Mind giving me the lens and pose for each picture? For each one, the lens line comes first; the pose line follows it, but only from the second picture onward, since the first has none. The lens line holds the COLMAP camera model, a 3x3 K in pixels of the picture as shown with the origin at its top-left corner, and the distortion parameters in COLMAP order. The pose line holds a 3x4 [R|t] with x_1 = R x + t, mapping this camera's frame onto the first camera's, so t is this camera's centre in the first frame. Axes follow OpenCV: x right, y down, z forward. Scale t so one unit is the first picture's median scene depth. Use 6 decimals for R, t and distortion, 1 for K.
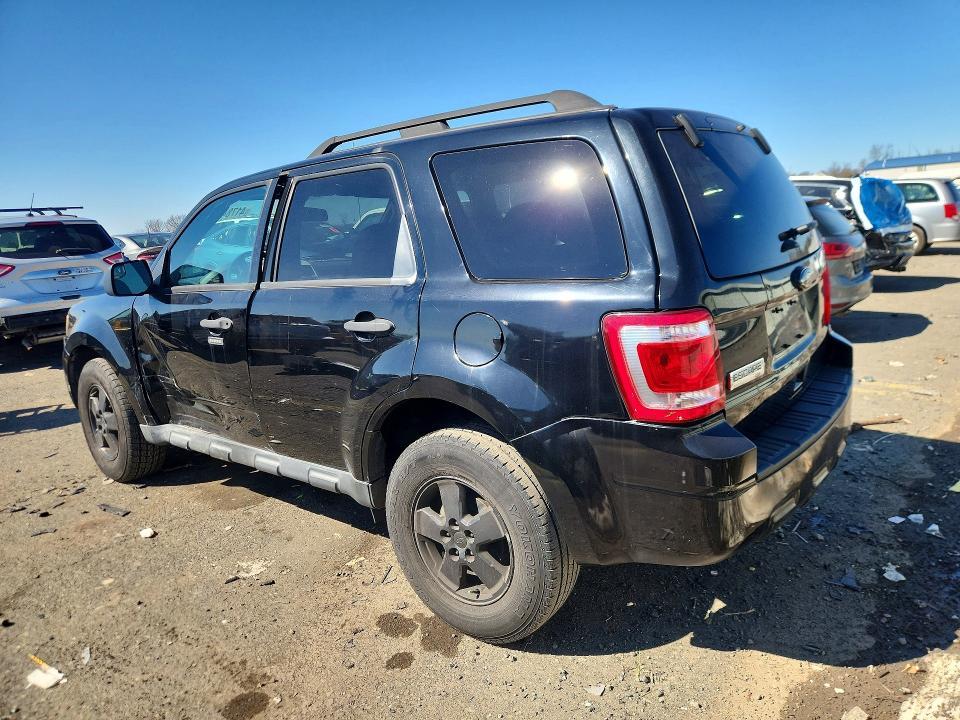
lens RADIAL K [[763.2, 0, 480.0], [0, 763.2, 360.0], [0, 0, 1]] dist [0.014663, 0.007688]
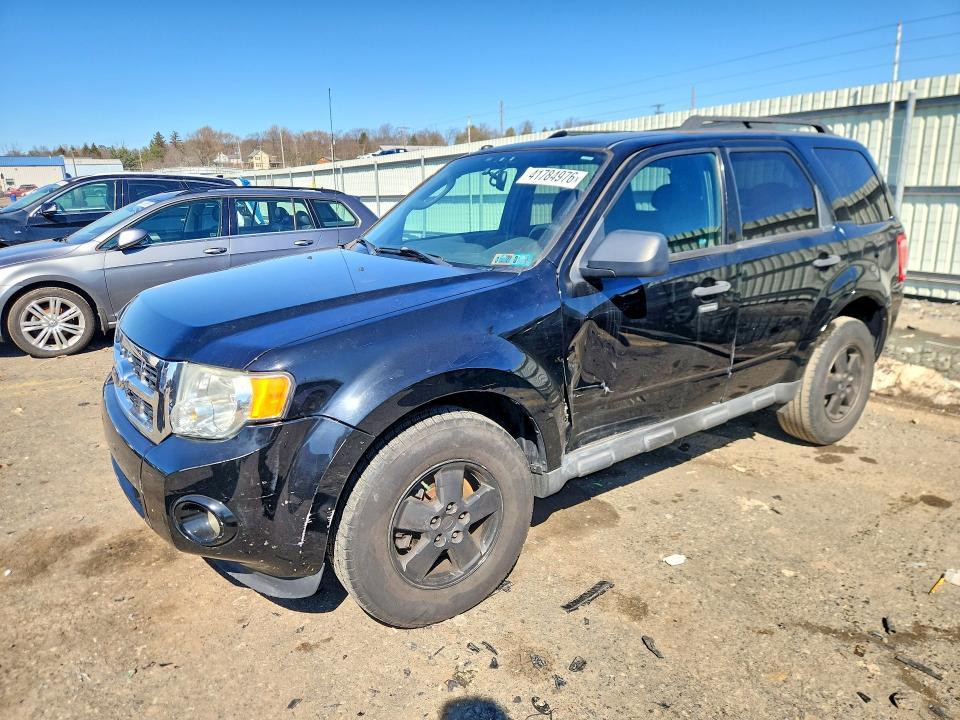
lens RADIAL K [[763.2, 0, 480.0], [0, 763.2, 360.0], [0, 0, 1]] dist [0.014663, 0.007688]
pose [[0.126390, -0.160486, 0.978913, -1.357346], [0.176146, 0.974775, 0.137065, -0.145777], [-0.976216, 0.155108, 0.151471, 1.158319]]
